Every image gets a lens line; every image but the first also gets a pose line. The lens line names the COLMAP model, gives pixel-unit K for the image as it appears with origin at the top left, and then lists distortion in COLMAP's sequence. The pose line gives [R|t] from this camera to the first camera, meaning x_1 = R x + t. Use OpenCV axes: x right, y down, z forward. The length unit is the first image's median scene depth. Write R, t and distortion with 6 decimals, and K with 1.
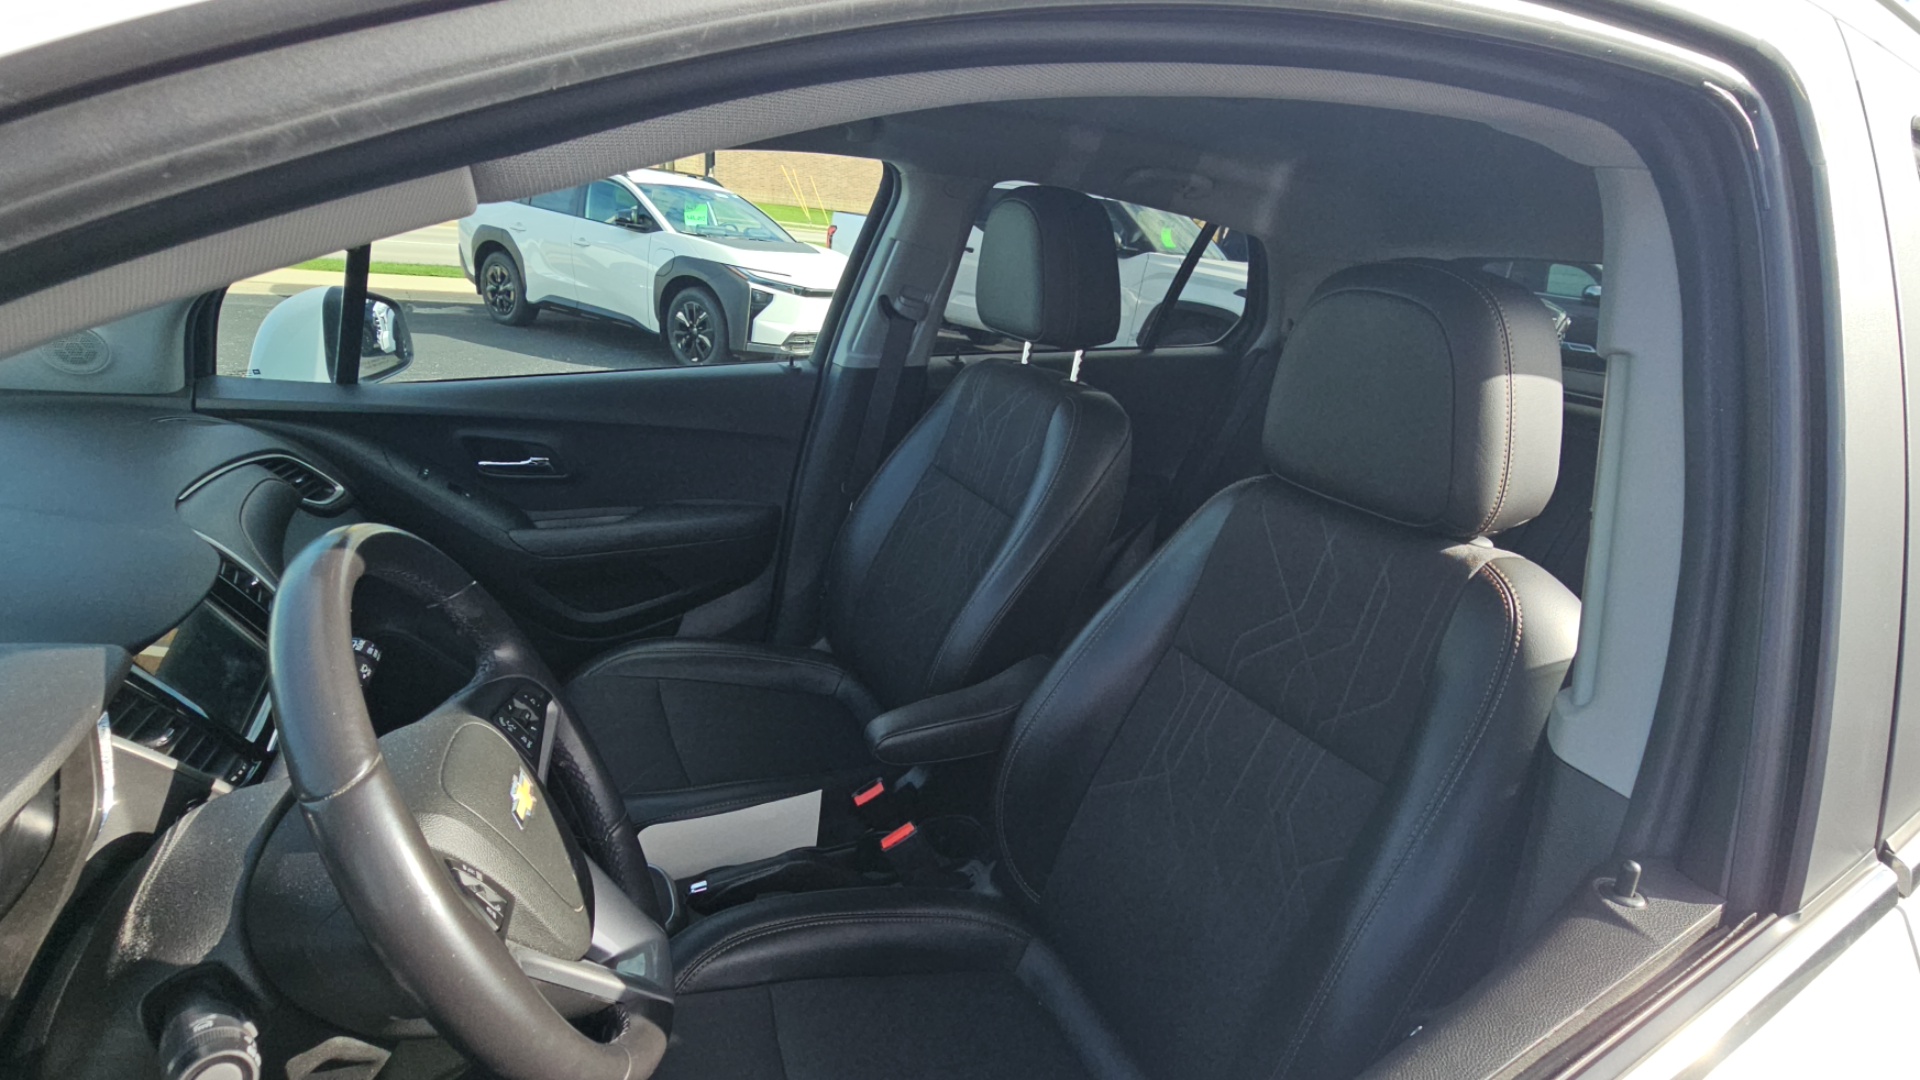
lens RADIAL K [[860.1, 0, 979.2], [0, 860.1, 543.3], [0, 0, 1]] dist [0.006385, -0.003518]
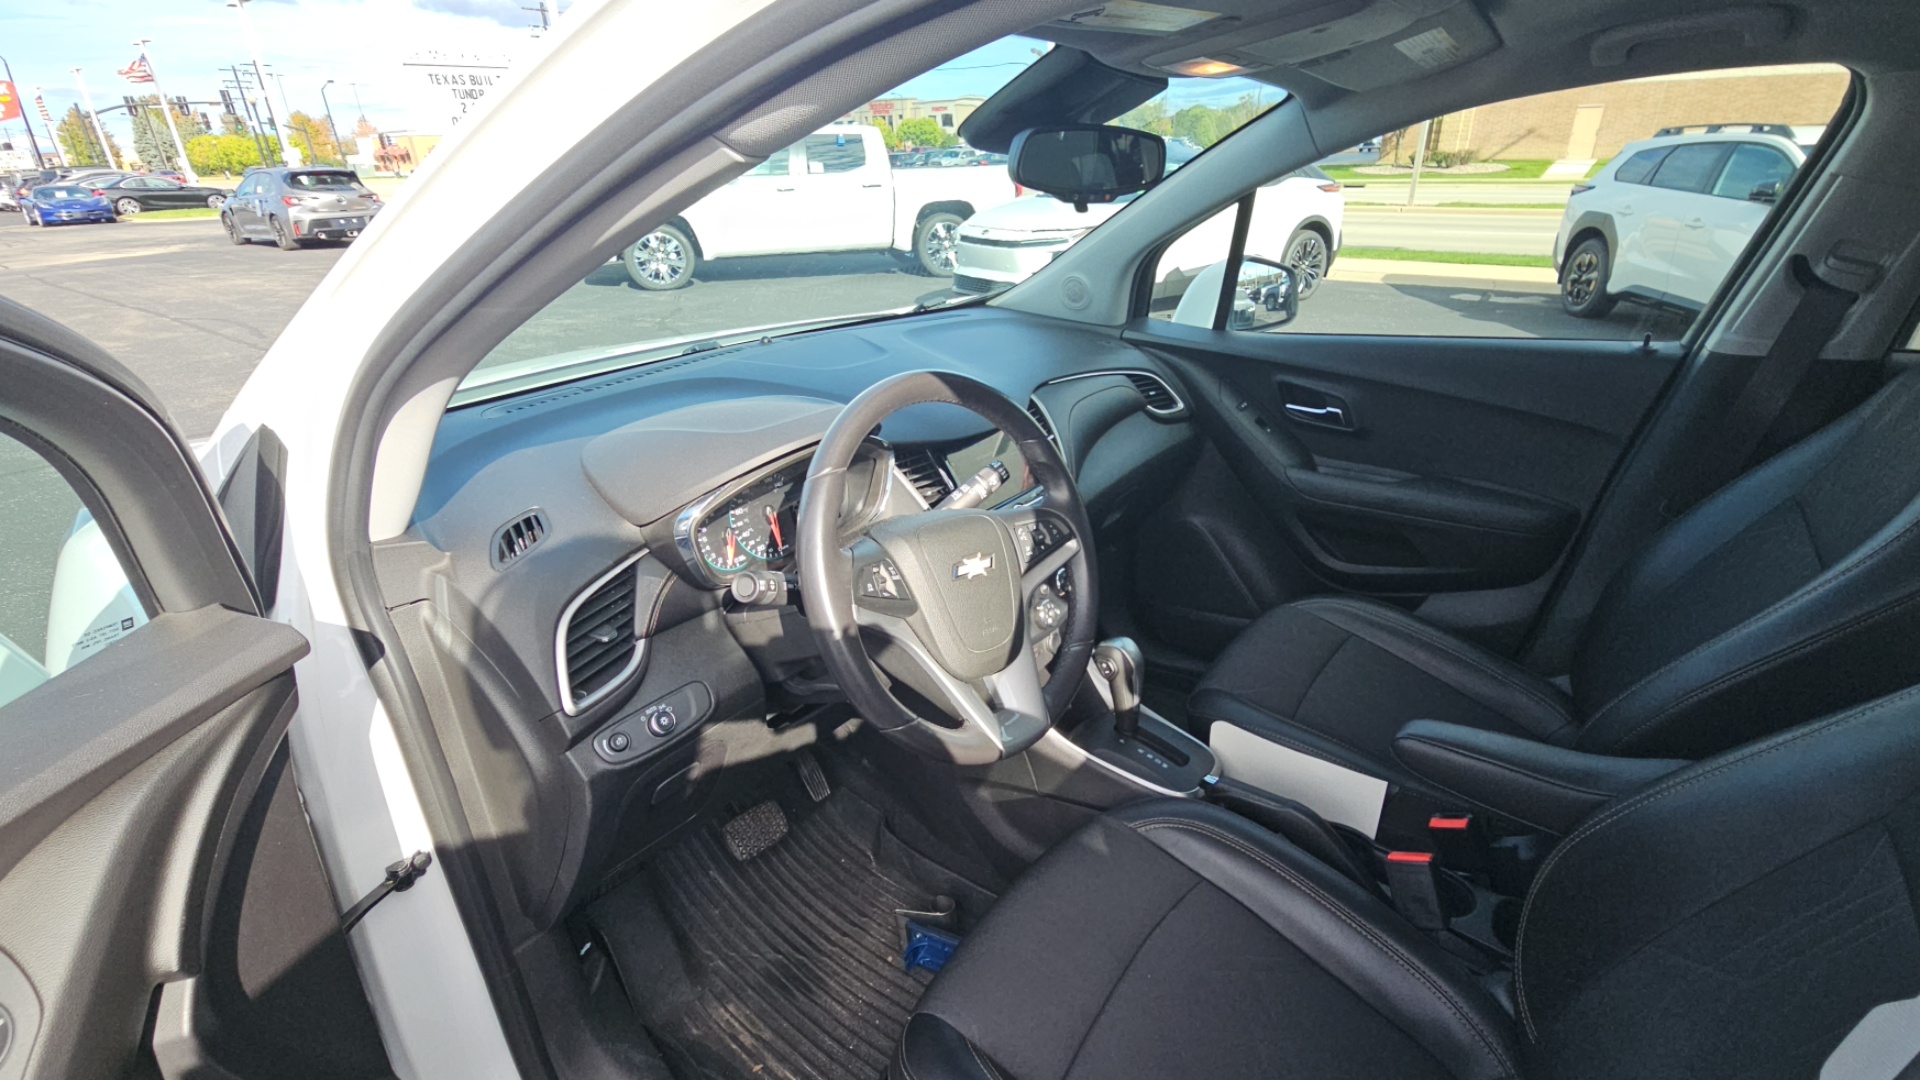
lens RADIAL K [[860.1, 0, 979.2], [0, 860.1, 543.3], [0, 0, 1]] dist [0.006385, -0.003518]
pose [[0.435635, 0.268775, -0.859059, 0.258850], [-0.263412, 0.950665, 0.163858, 0.002515], [0.860718, 0.154904, 0.484942, 0.092876]]
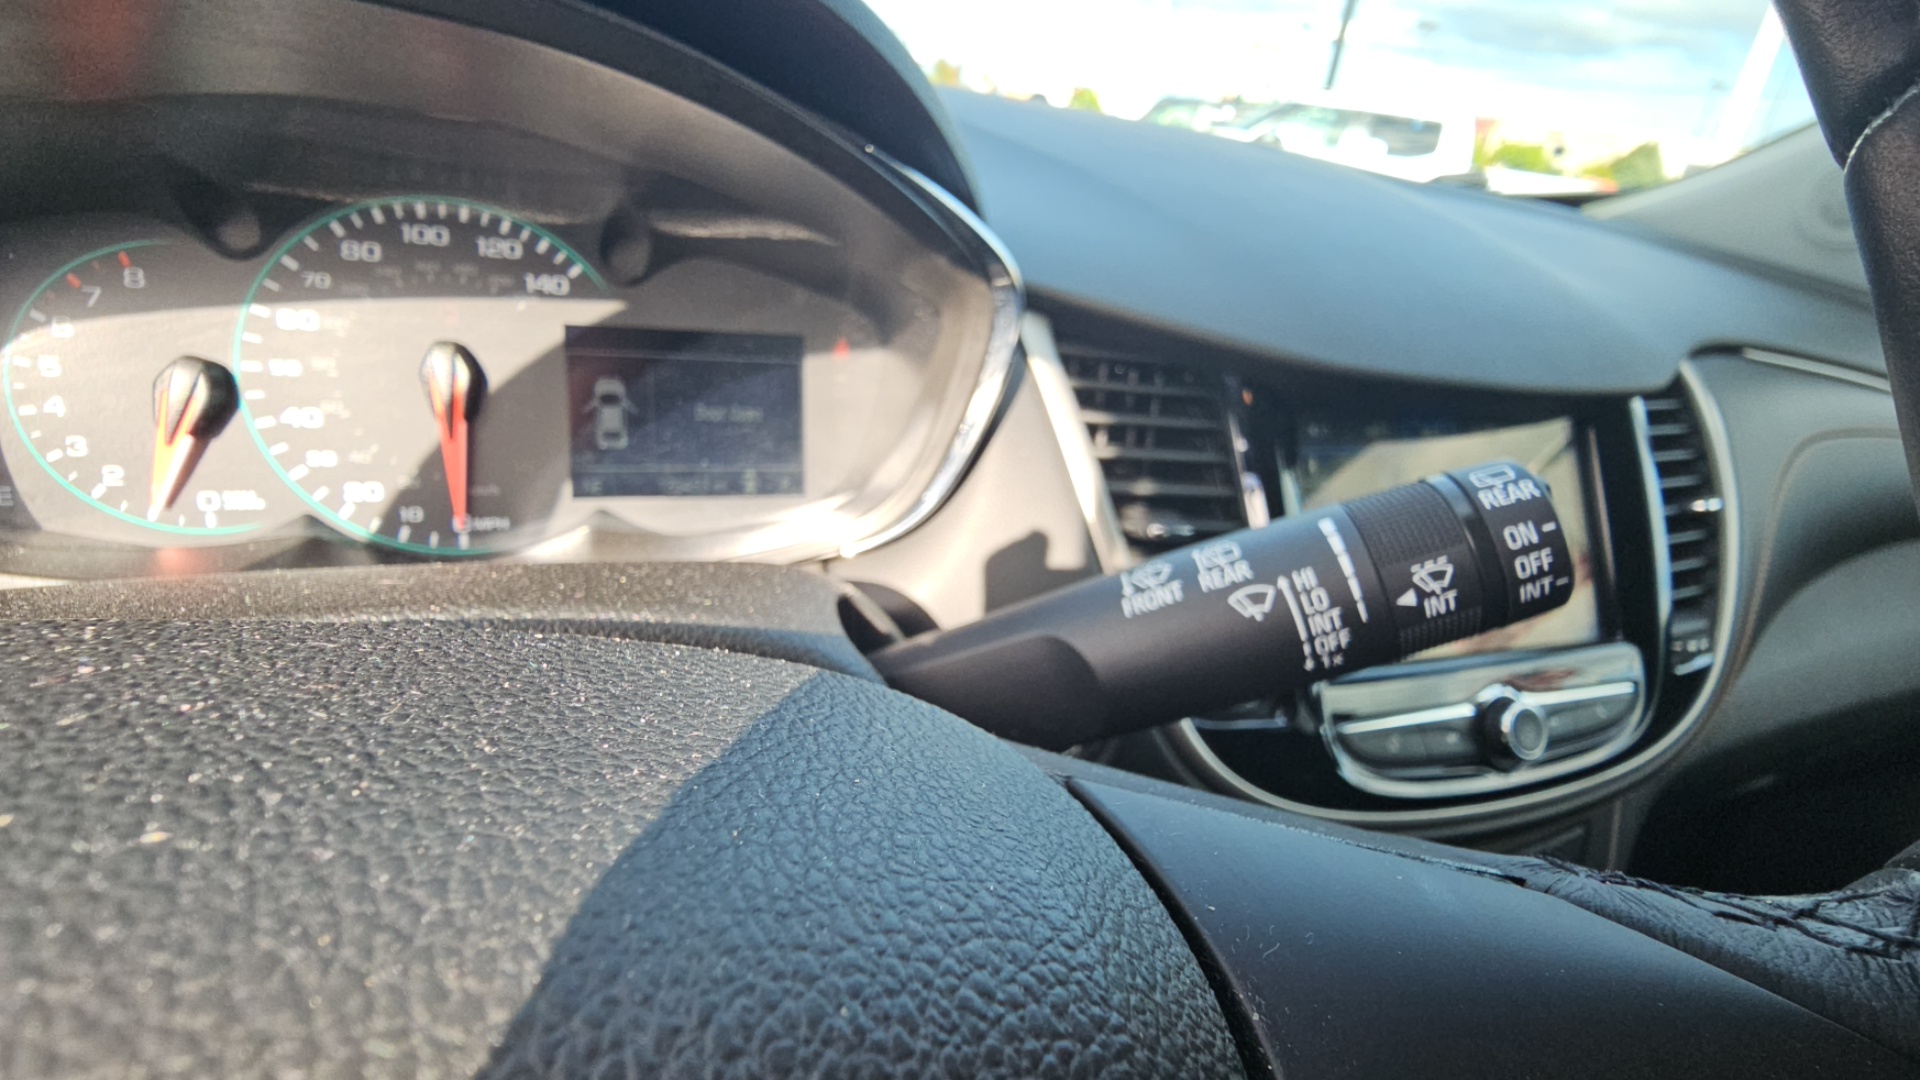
lens RADIAL K [[882.9, 0, 977.8], [0, 882.9, 541.1], [0, 0, 1]] dist [0.000396, -0.000182]
pose [[-0.105151, 0.330663, -0.937873, -0.191382], [-0.482030, 0.807956, 0.338902, 0.046704], [0.869822, 0.487718, 0.074432, 0.344224]]
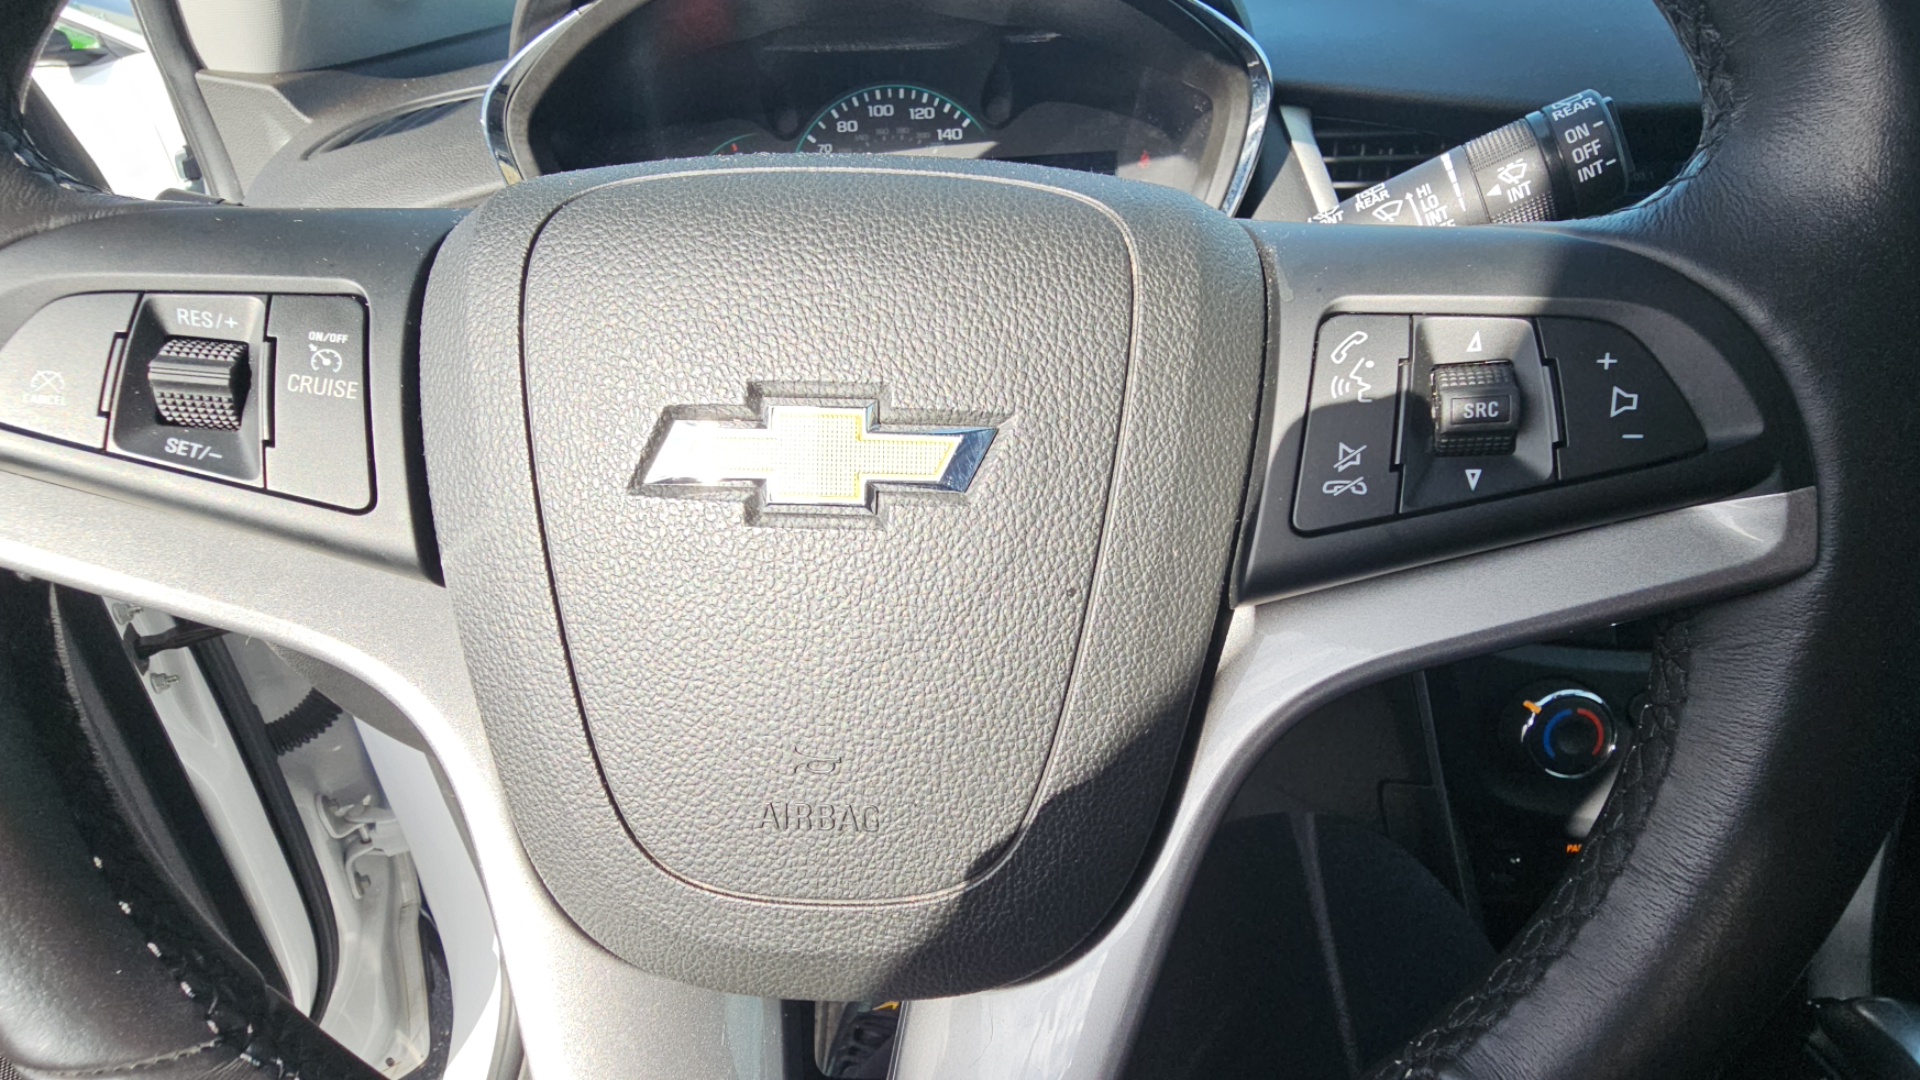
lens RADIAL K [[865.8, 0, 977.7], [0, 865.8, 541.6], [0, 0, 1]] dist [0.006157, -0.005430]
pose [[-0.434444, 0.404165, -0.804928, -0.110936], [-0.307602, 0.773363, 0.554338, 0.052881], [0.846546, 0.488426, -0.211661, 0.379008]]
